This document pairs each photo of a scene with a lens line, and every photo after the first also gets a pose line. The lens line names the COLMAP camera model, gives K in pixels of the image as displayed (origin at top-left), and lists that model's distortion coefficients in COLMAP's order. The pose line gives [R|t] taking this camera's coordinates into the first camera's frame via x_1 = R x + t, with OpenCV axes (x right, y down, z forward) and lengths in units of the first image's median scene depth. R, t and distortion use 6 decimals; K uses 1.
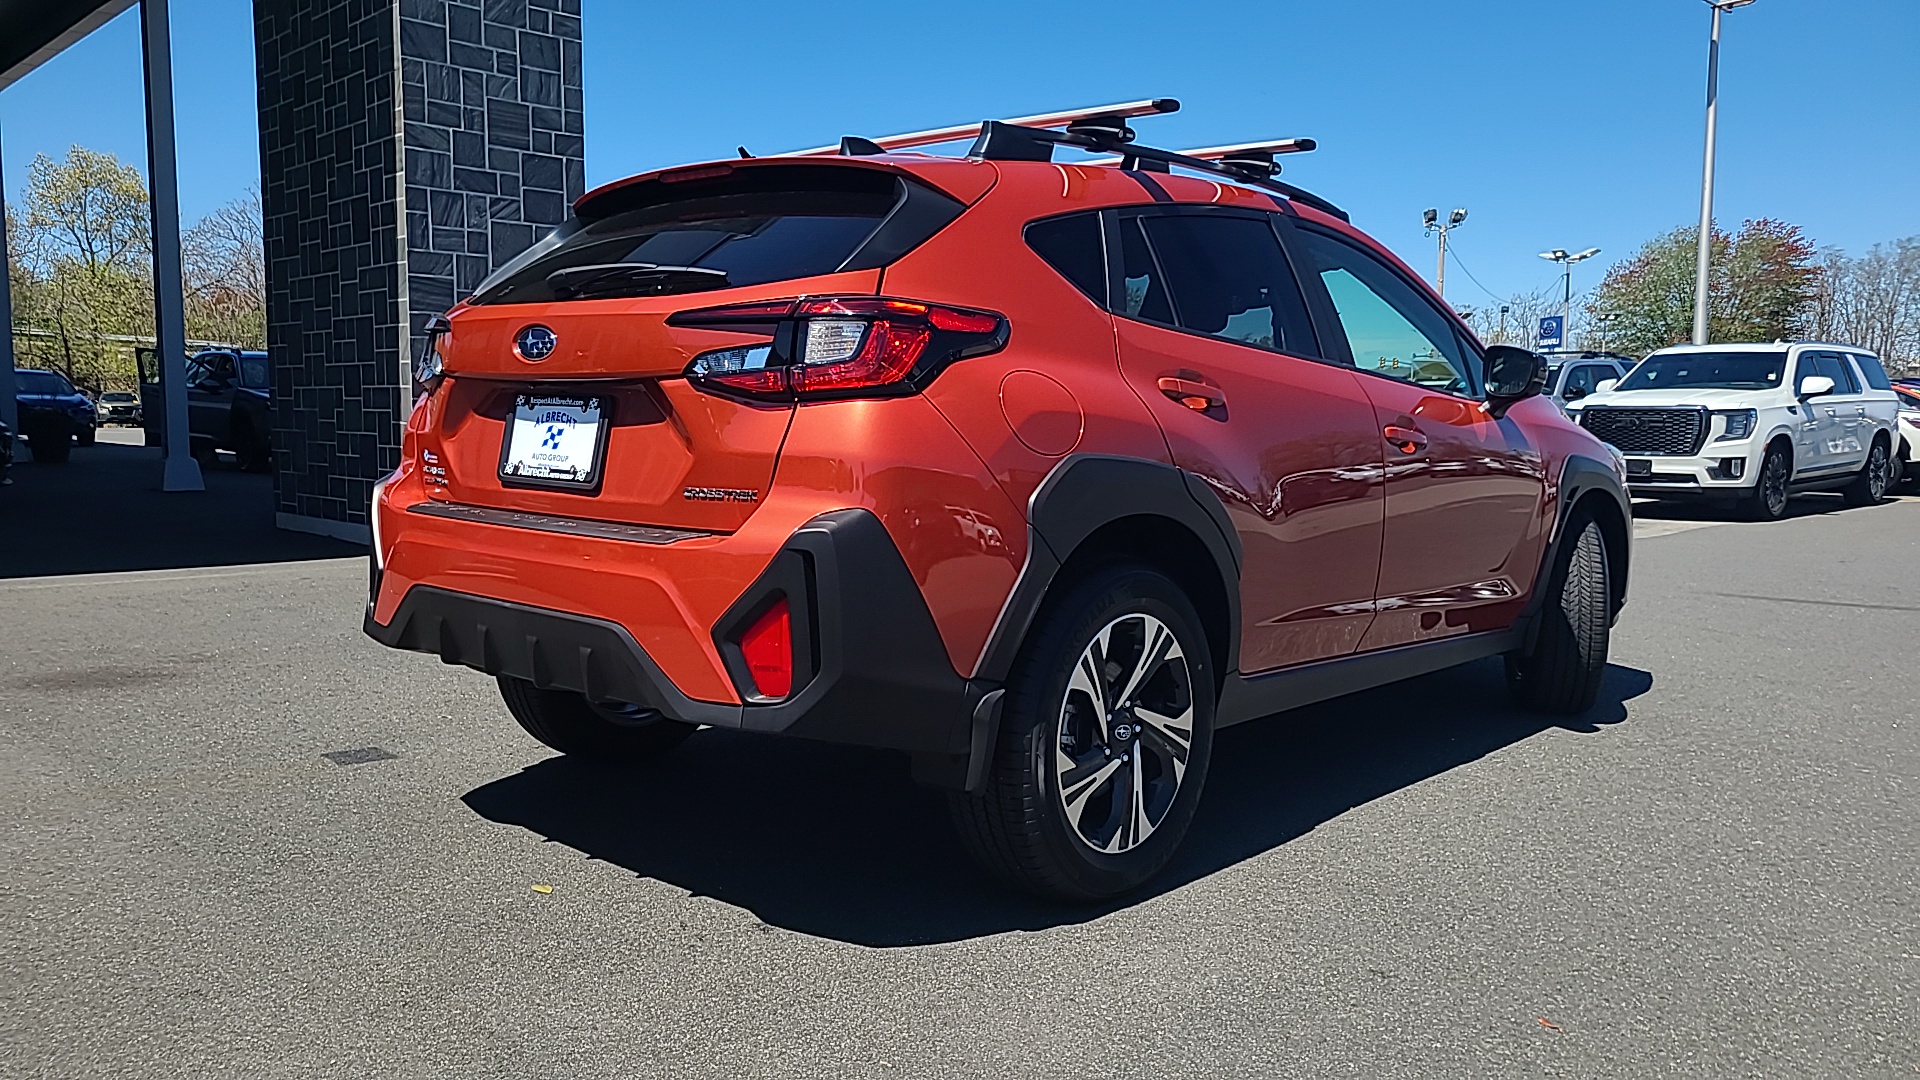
lens RADIAL K [[1417.9, 0, 942.8], [0, 1417.9, 562.6], [0, 0, 1]] dist [0.037339, 0.002383]
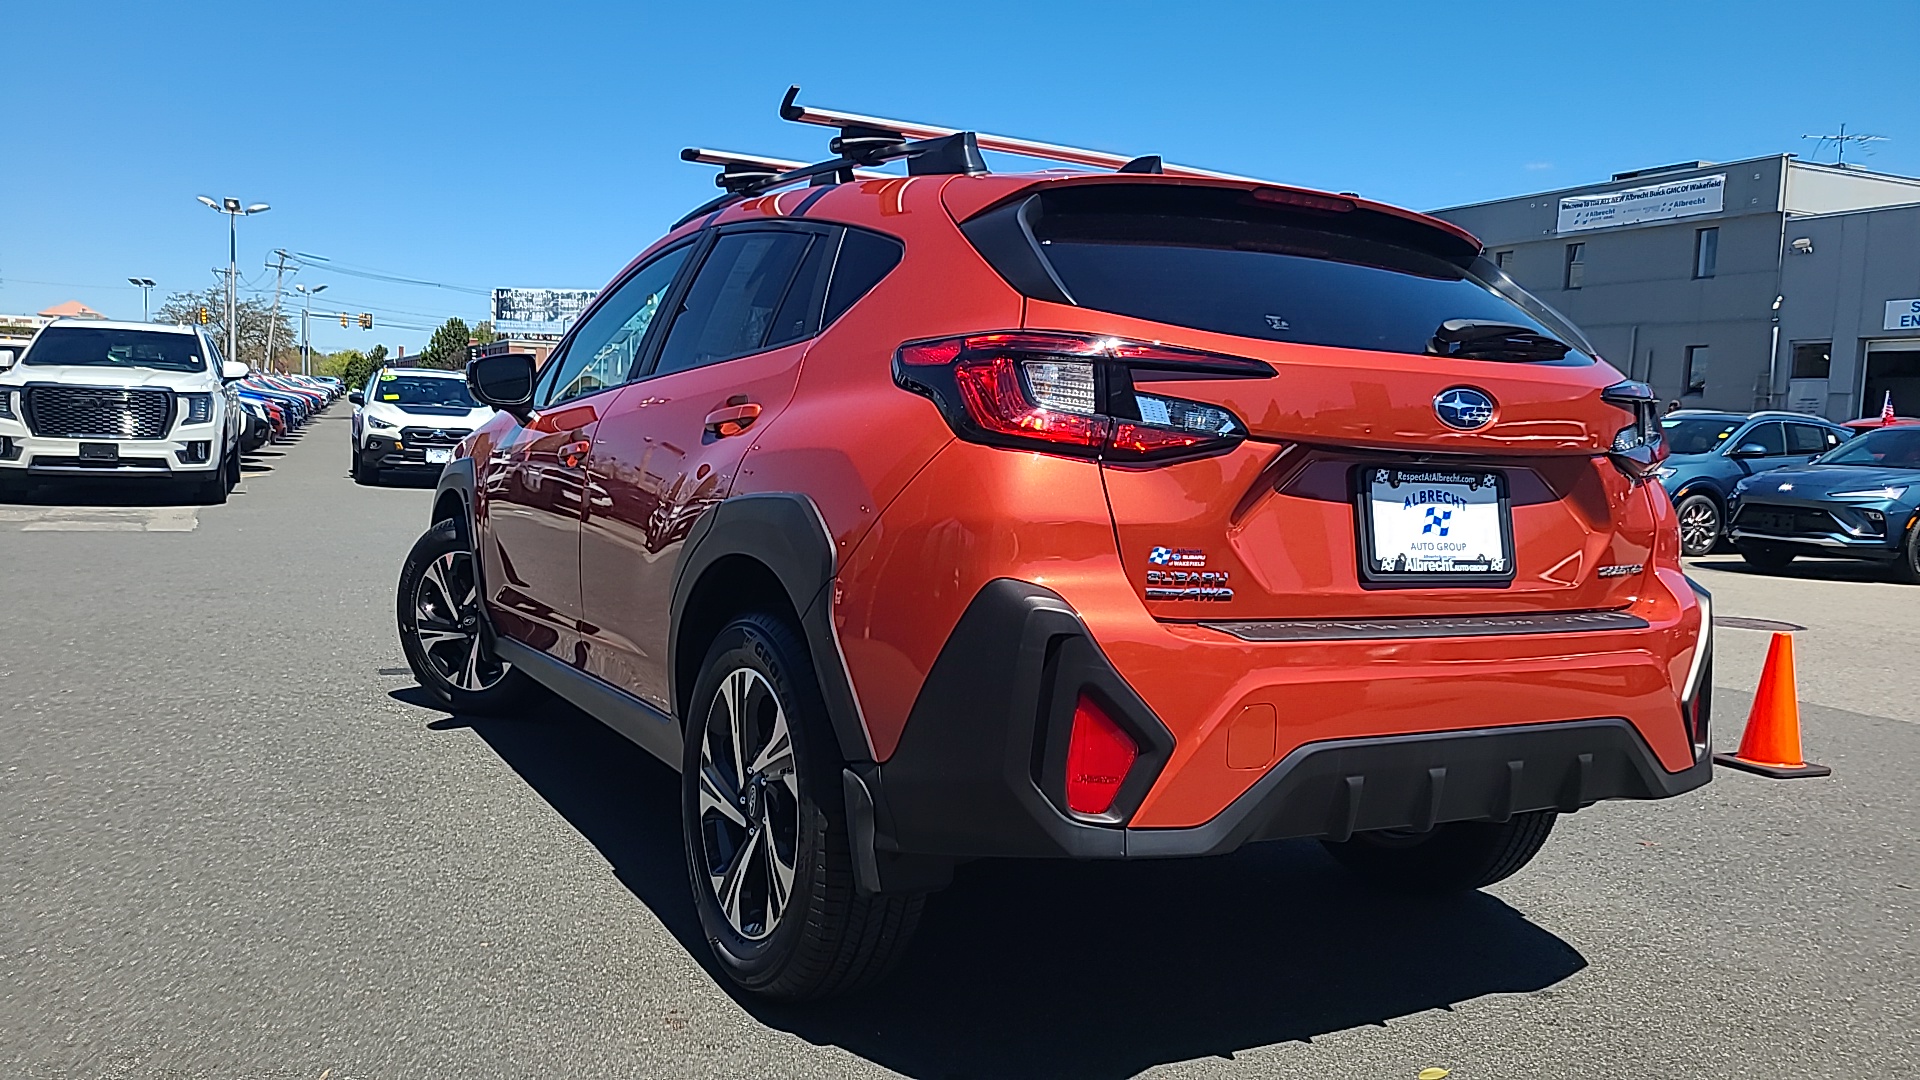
lens RADIAL K [[1417.9, 0, 942.8], [0, 1417.9, 562.6], [0, 0, 1]] dist [0.037339, 0.002383]
pose [[0.344802, -0.088567, 0.934488, -0.645920], [0.065582, 0.995379, 0.070140, -0.079947], [-0.936382, 0.037101, 0.349017, 0.558148]]
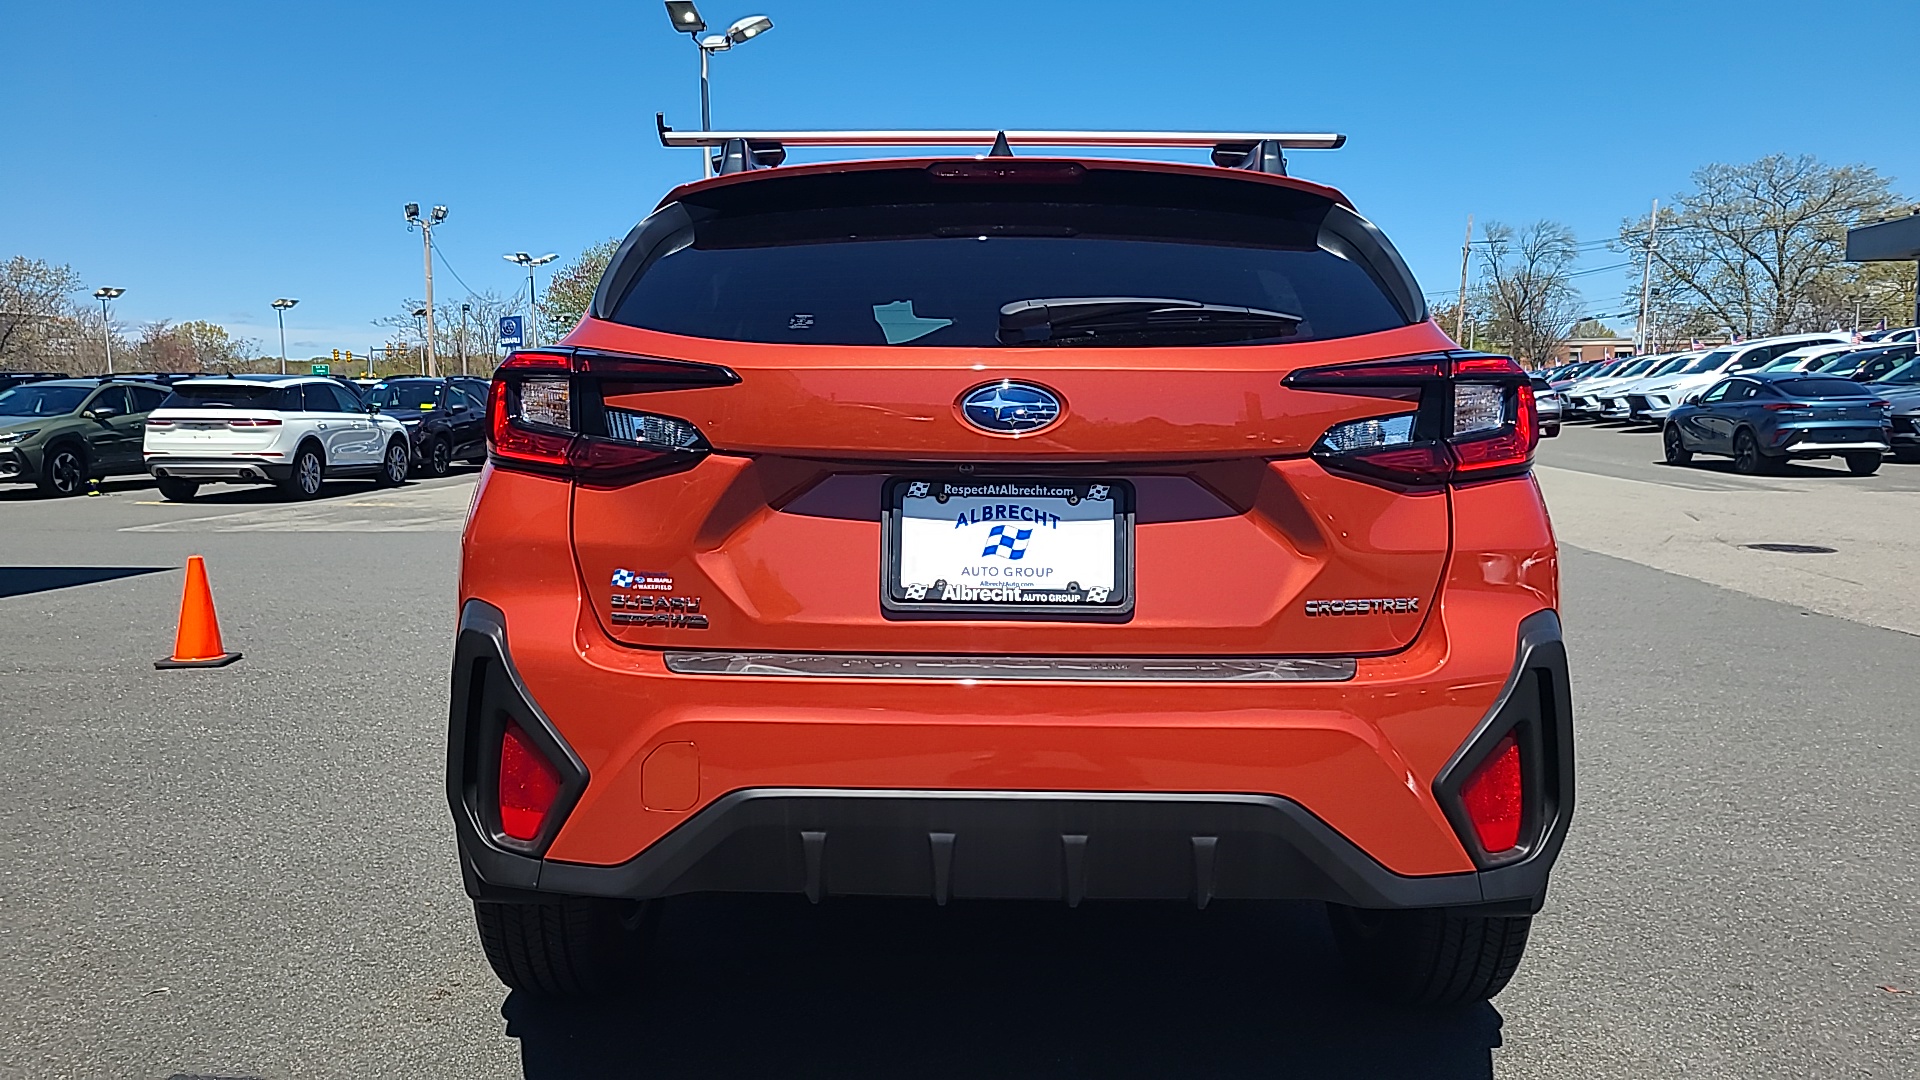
lens RADIAL K [[1417.9, 0, 942.8], [0, 1417.9, 562.6], [0, 0, 1]] dist [0.037339, 0.002383]
pose [[0.760710, -0.081640, 0.643938, -0.421351], [0.079557, 0.996306, 0.032329, -0.058604], [-0.644198, 0.026637, 0.764394, 0.281881]]
